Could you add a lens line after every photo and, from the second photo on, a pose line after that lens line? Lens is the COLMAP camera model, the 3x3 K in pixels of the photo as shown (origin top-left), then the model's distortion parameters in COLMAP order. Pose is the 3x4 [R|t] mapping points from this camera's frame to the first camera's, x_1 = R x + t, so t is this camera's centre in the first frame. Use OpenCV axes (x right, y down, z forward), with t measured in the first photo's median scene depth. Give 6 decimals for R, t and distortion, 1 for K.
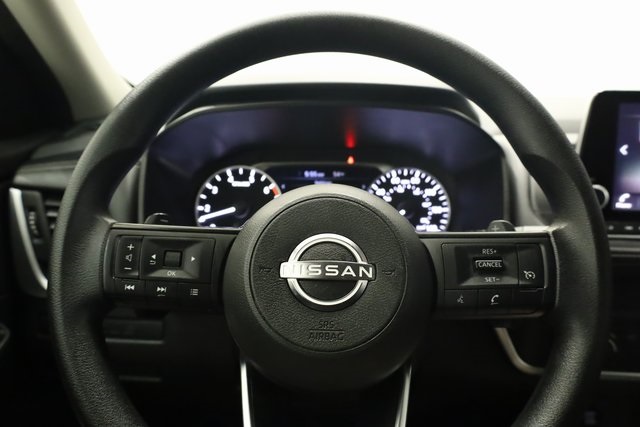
lens RADIAL K [[480.8, 0, 319.8], [0, 480.8, 211.5], [0, 0, 1]] dist [-0.006284, 0.005527]
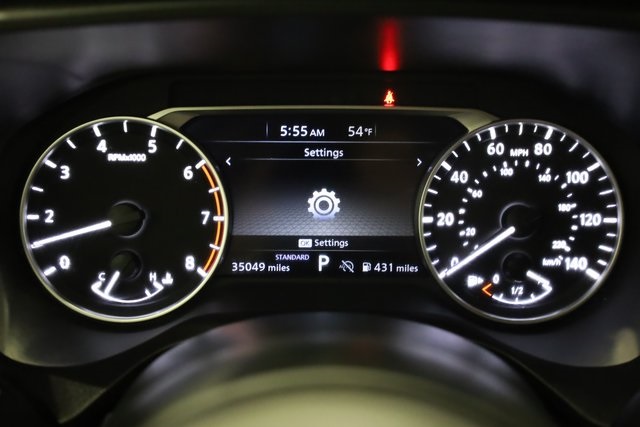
lens RADIAL K [[545.3, 0, 319.9], [0, 545.3, 214.0], [0, 0, 1]] dist [0.000209, -0.009222]
pose [[0.999970, 0.001190, -0.007700, 0.008301], [0.000235, 0.983205, 0.182507, -0.096428], [0.007788, -0.182503, 0.983174, 0.528970]]
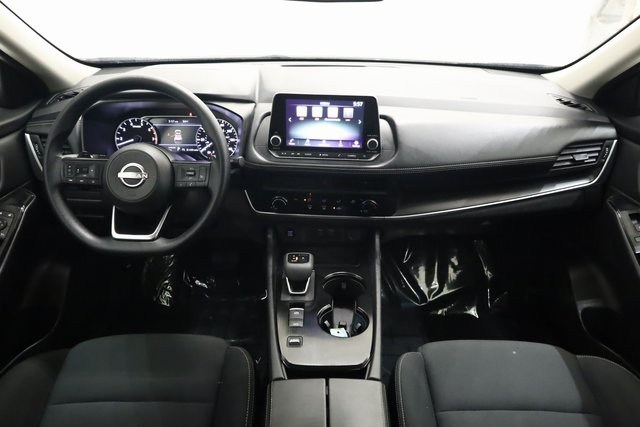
lens RADIAL K [[434.1, 0, 321.7], [0, 434.1, 216.8], [0, 0, 1]] dist [-0.018391, -0.001370]
pose [[0.999911, 0.004345, 0.012634, 0.606280], [-0.007618, 0.962266, 0.272005, -0.195737], [-0.010975, -0.272077, 0.962213, -0.888403]]
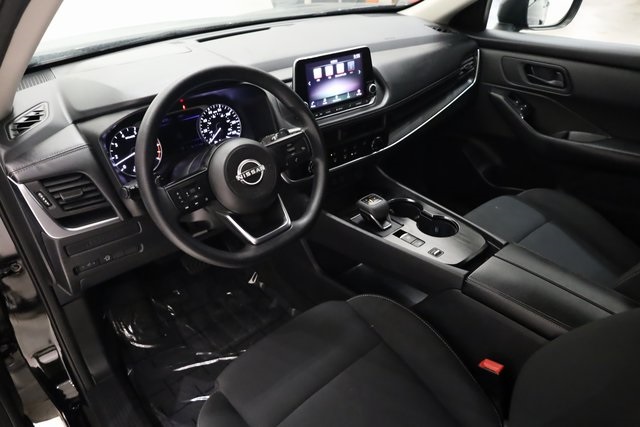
lens RADIAL K [[434.1, 0, 318.1], [0, 434.1, 213.8], [0, 0, 1]] dist [-0.018391, -0.001370]
pose [[0.758720, -0.371087, 0.535387, -0.582999], [0.166643, 0.905099, 0.391185, -0.301337], [-0.629742, -0.207582, 0.748555, -0.620871]]
